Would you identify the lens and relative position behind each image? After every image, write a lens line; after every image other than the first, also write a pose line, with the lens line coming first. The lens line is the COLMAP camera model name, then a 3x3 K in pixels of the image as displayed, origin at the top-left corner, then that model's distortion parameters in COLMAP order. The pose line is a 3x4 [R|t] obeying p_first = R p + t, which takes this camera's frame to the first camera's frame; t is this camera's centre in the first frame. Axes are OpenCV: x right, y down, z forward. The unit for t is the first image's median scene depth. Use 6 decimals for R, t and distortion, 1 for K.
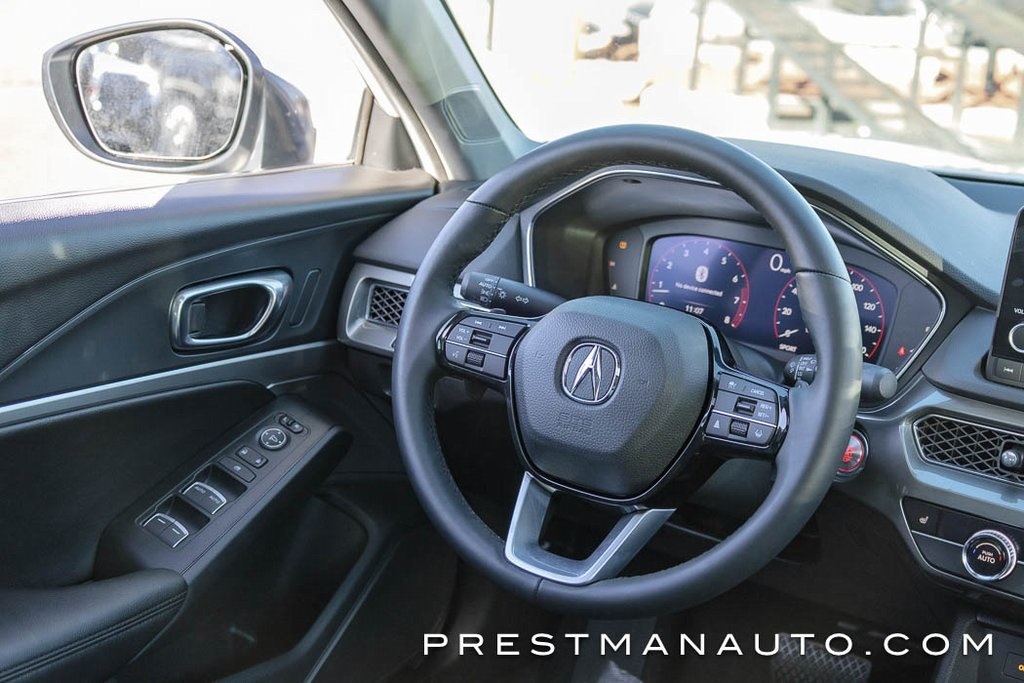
lens RADIAL K [[1438.3, 0, 512.0], [0, 1438.3, 342.0], [0, 0, 1]] dist [0.034232, 0.000000]
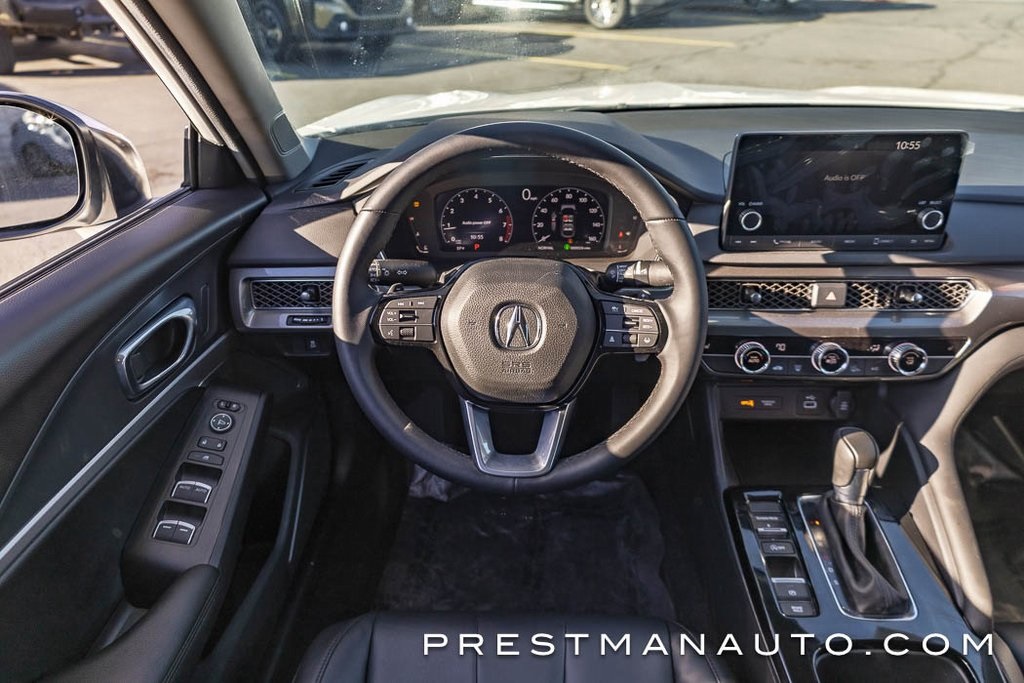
lens RADIAL K [[667.9, 0, 511.7], [0, 667.9, 343.9], [0, 0, 1]] dist [0.005545, -0.001774]
pose [[0.857018, -0.322925, 0.401547, -0.166699], [0.216509, 0.932811, 0.288076, -0.118156], [-0.467594, -0.159948, 0.869352, 0.387376]]
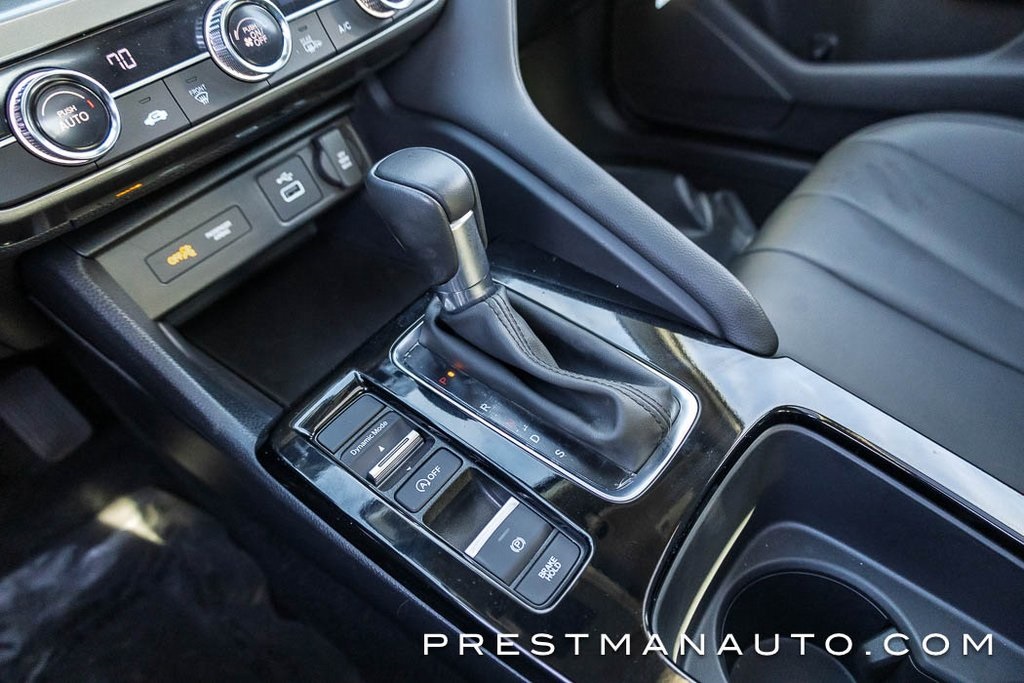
lens RADIAL K [[667.9, 0, 515.7], [0, 667.9, 339.7], [0, 0, 1]] dist [0.005545, -0.001774]
pose [[0.093686, -0.733363, 0.673351, 0.087632], [0.431620, 0.639382, 0.636314, 0.092723], [-0.897177, 0.231018, 0.376436, 0.627842]]
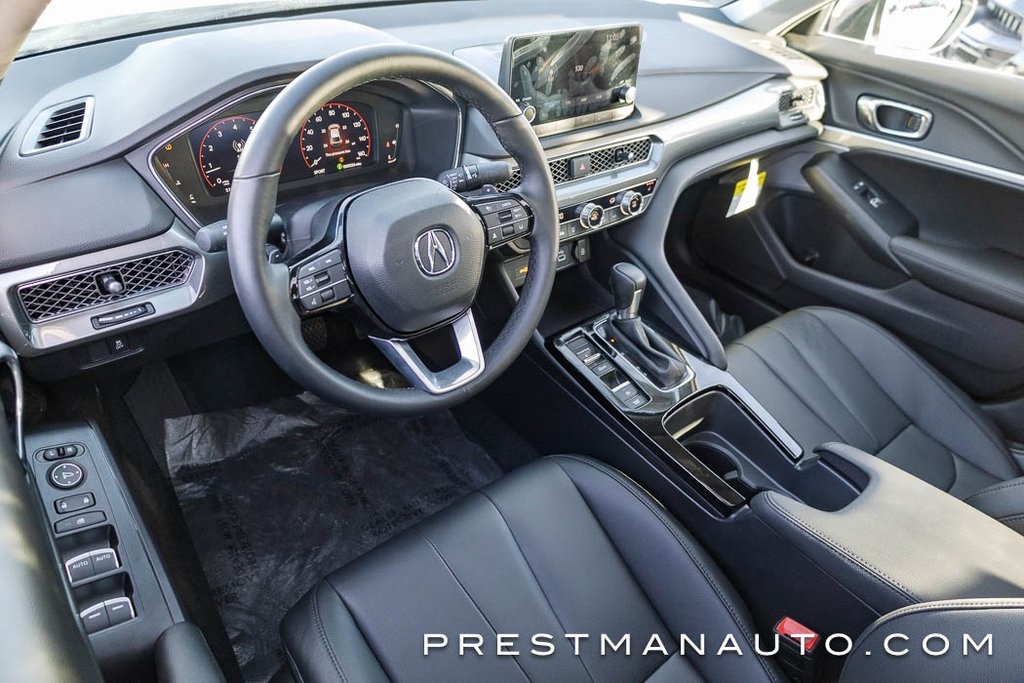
lens RADIAL K [[667.9, 0, 511.9], [0, 667.9, 337.2], [0, 0, 1]] dist [0.005545, -0.001774]
pose [[0.321638, -0.599265, 0.733096, -0.361121], [0.210361, 0.800113, 0.561754, -0.210201], [-0.923199, -0.026467, 0.383409, 0.566701]]
